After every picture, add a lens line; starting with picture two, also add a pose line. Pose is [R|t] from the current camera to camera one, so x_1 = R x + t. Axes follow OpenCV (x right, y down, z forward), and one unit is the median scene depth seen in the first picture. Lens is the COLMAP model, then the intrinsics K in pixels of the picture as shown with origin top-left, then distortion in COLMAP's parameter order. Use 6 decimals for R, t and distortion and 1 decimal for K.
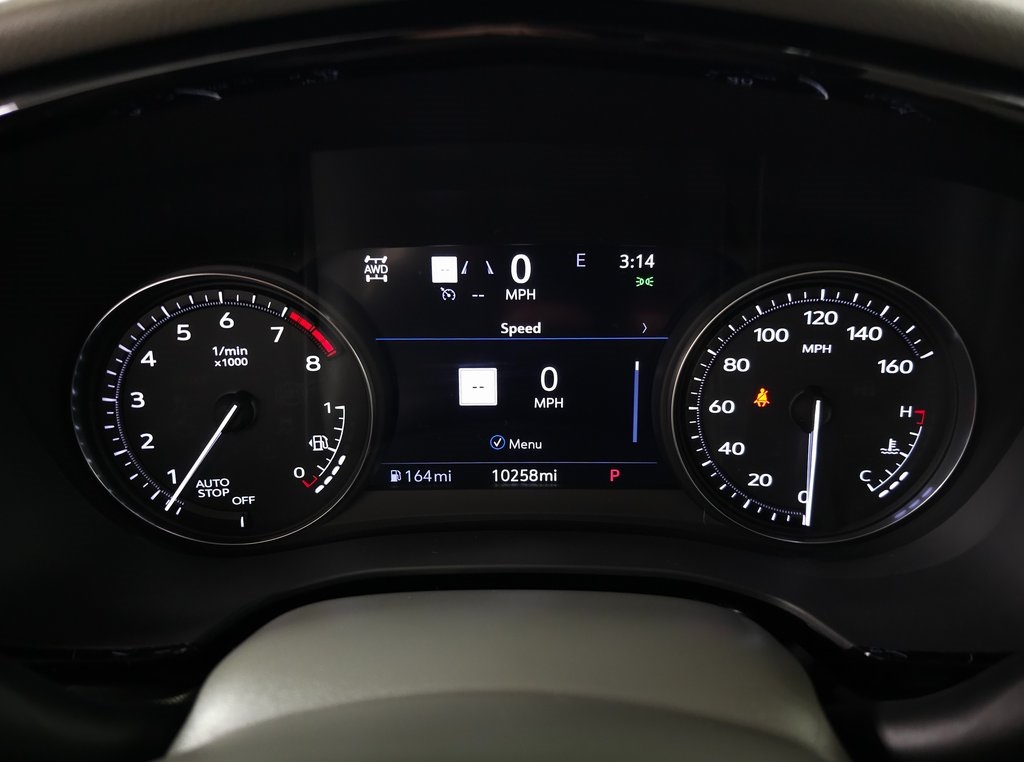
lens RADIAL K [[683.6, 0, 514.4], [0, 683.6, 357.0], [0, 0, 1]] dist [0.018136, -0.037261]
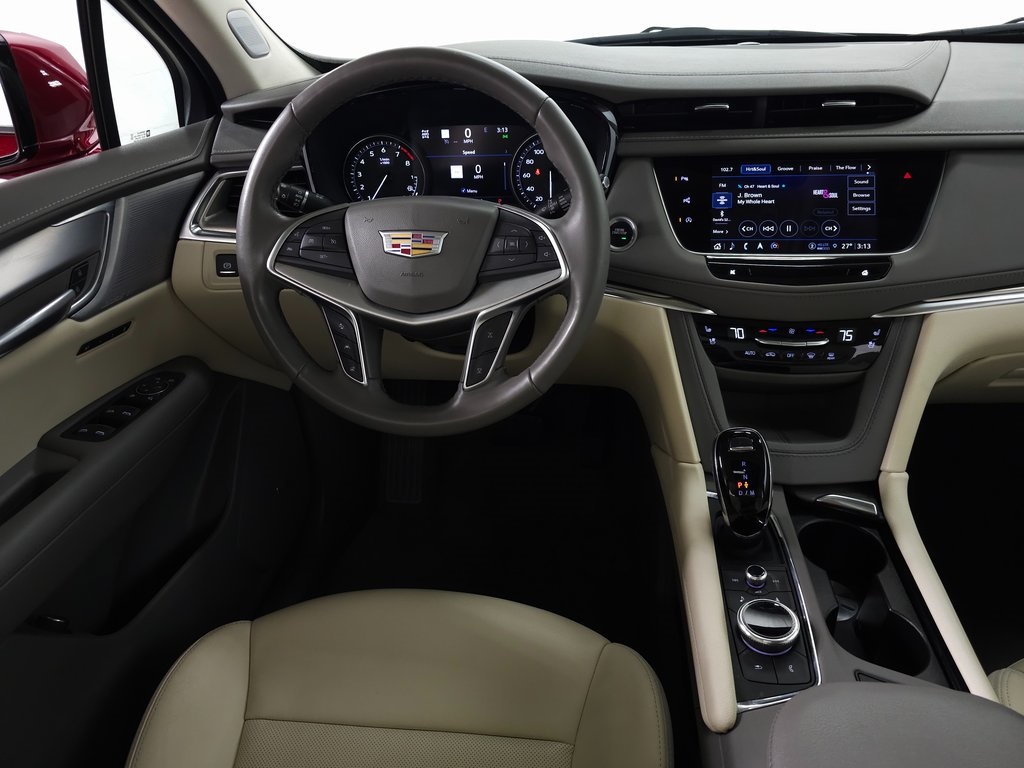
lens RADIAL K [[683.6, 0, 506.7], [0, 683.6, 382.0], [0, 0, 1]] dist [0.018136, -0.037261]
pose [[0.987888, 0.033092, -0.151601, 0.761033], [-0.006418, 0.984872, 0.173163, 0.497106], [0.155038, -0.170092, 0.973156, -2.474636]]
